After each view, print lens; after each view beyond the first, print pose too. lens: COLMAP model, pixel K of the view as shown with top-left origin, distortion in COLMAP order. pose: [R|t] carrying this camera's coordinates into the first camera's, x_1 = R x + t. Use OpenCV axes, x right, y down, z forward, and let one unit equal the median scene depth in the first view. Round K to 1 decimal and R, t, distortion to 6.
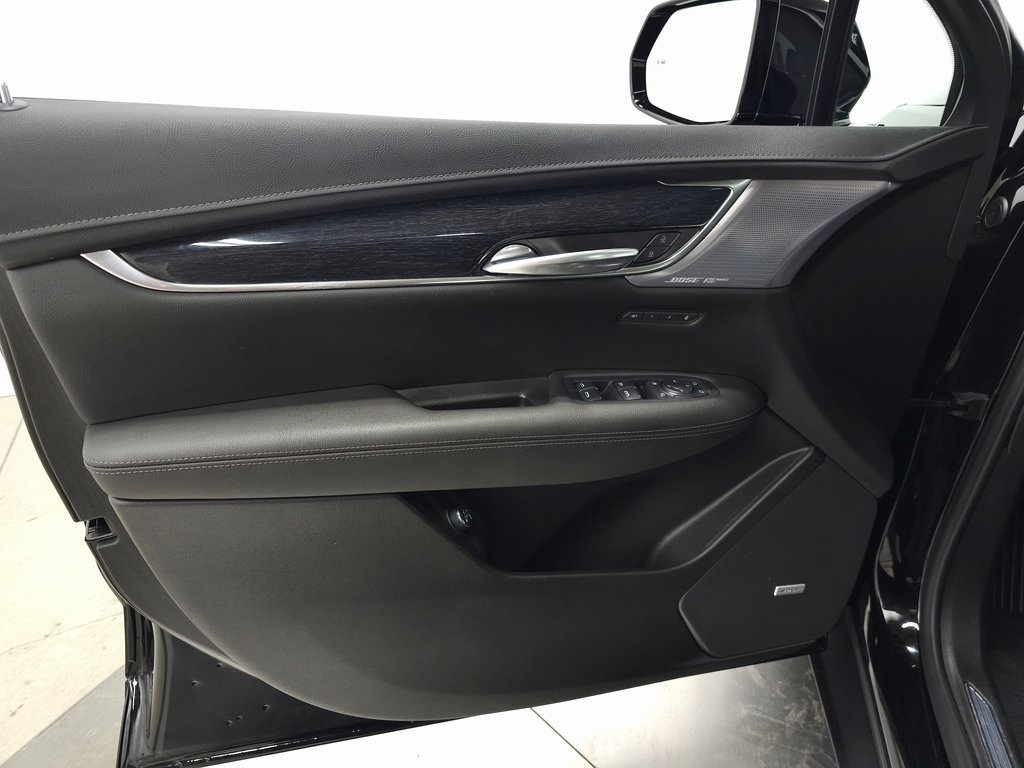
lens RADIAL K [[666.5, 0, 512.0], [0, 666.5, 384.0], [0, 0, 1]] dist [0.013139, -0.001064]
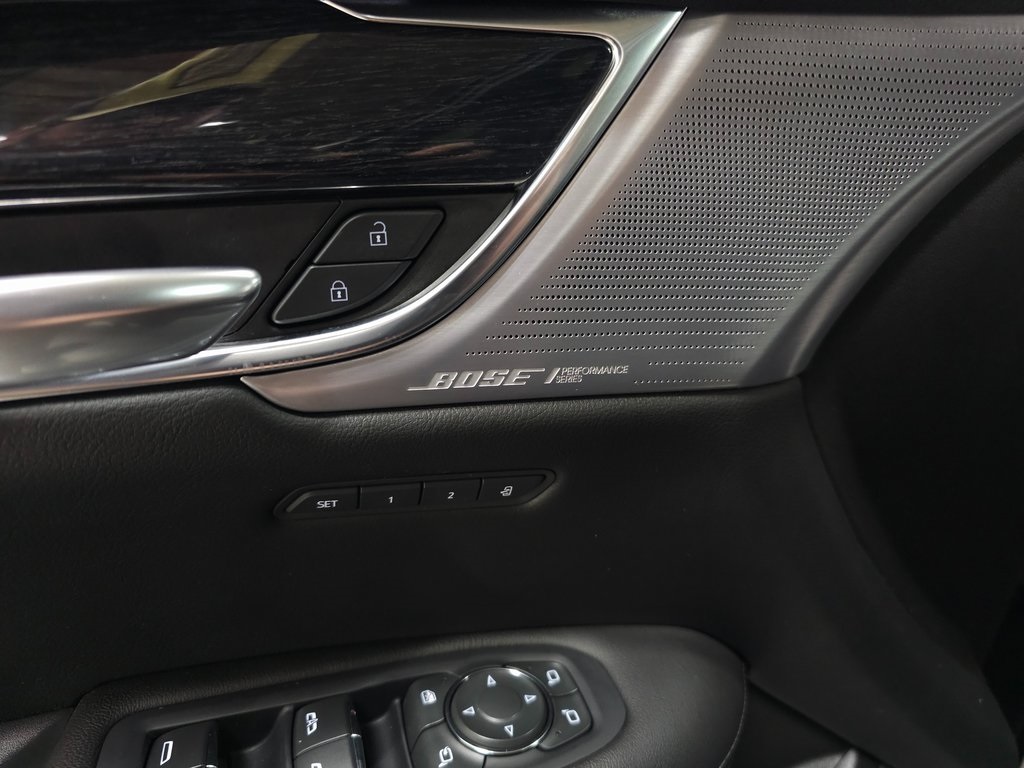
lens RADIAL K [[666.5, 0, 512.0], [0, 666.5, 384.0], [0, 0, 1]] dist [0.013139, -0.001064]
pose [[0.987853, -0.051043, 0.146771, 0.231349], [0.064424, 0.994043, -0.087912, -0.128201], [-0.141409, 0.096299, 0.985256, 0.720242]]
